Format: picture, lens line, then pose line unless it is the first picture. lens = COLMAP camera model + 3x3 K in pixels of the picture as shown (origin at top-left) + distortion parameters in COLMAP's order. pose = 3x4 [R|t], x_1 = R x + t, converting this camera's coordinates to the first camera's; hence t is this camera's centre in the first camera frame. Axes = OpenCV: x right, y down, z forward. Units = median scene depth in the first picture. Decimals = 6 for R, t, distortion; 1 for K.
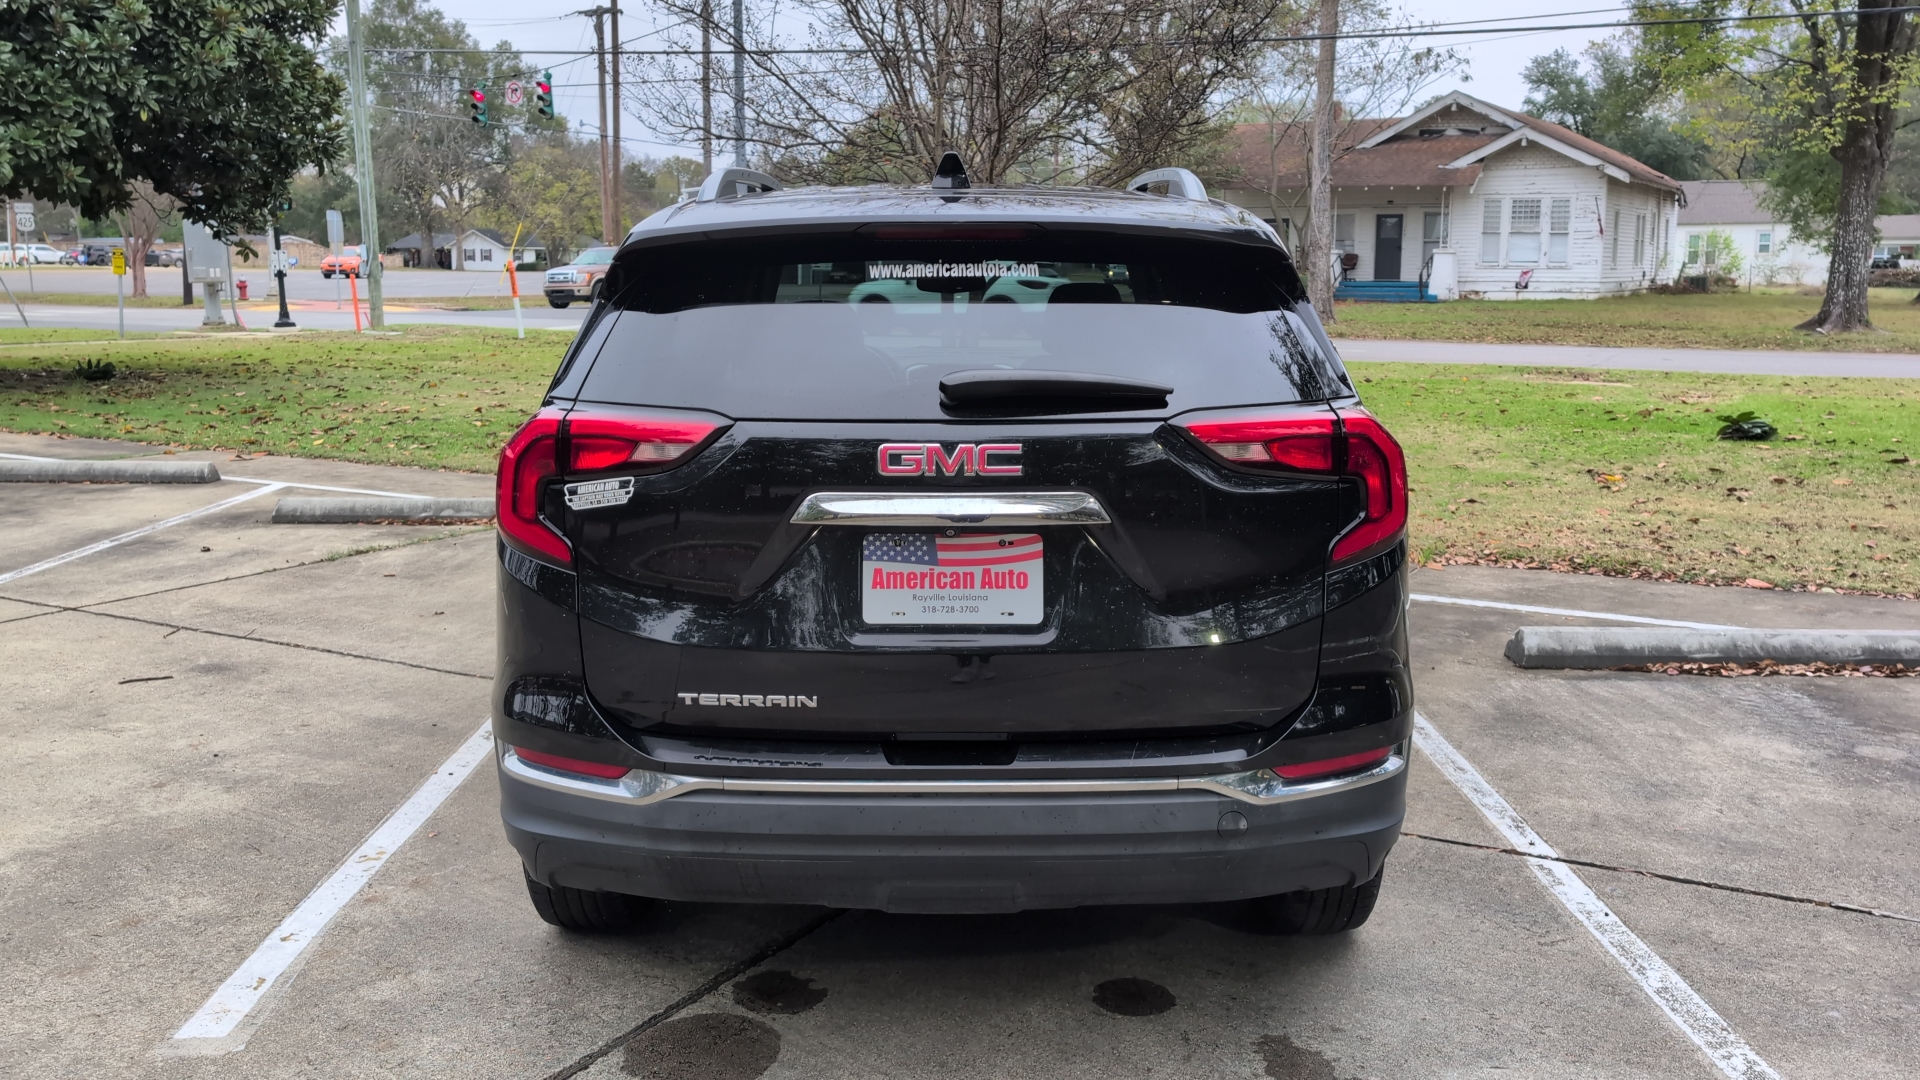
lens RADIAL K [[1672.3, 0, 951.4], [0, 1672.3, 545.3], [0, 0, 1]] dist [0.019011, -0.003204]
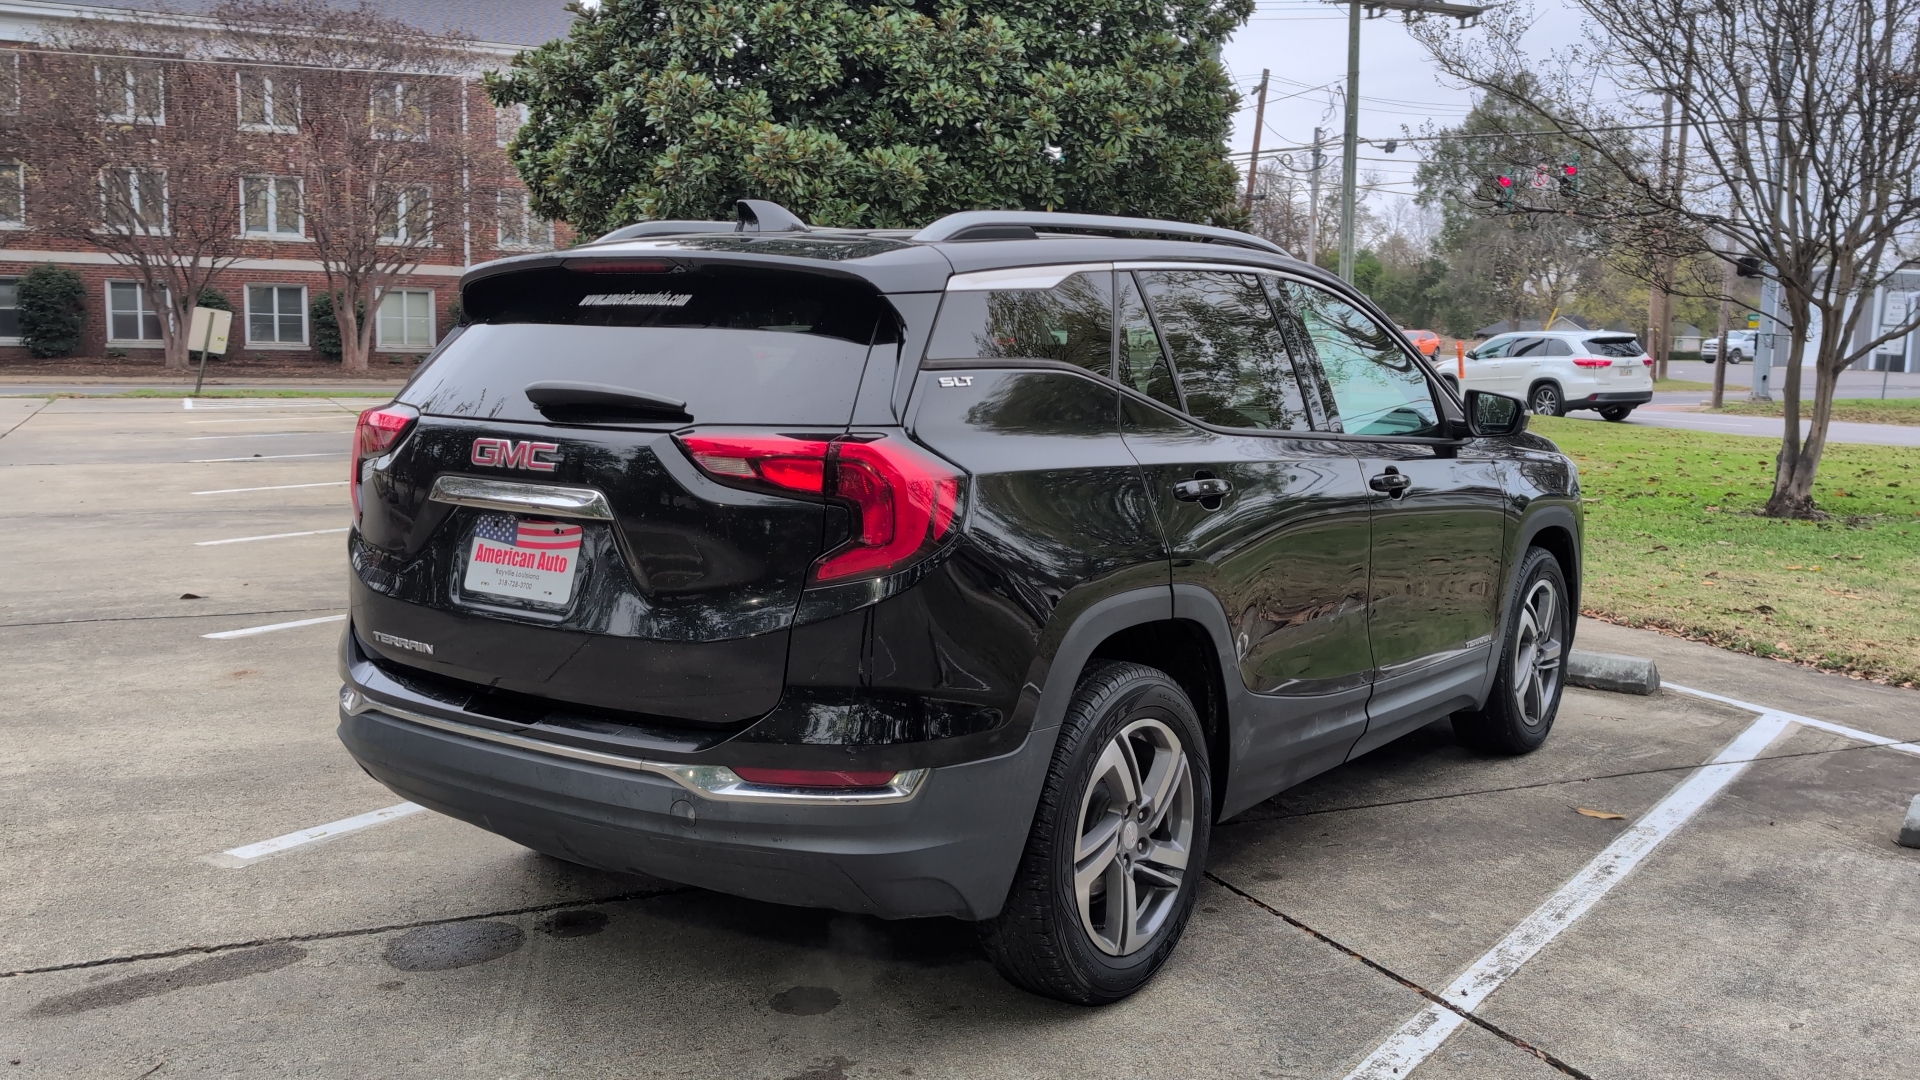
lens RADIAL K [[1681.1, 0, 960.0], [0, 1681.1, 540.0], [0, 0, 1]] dist [0.045695, -0.064546]
pose [[0.816177, 0.082411, -0.571894, 0.217151], [-0.113624, 0.993342, -0.019015, -0.001145], [0.566520, 0.080500, 0.820107, 0.050868]]
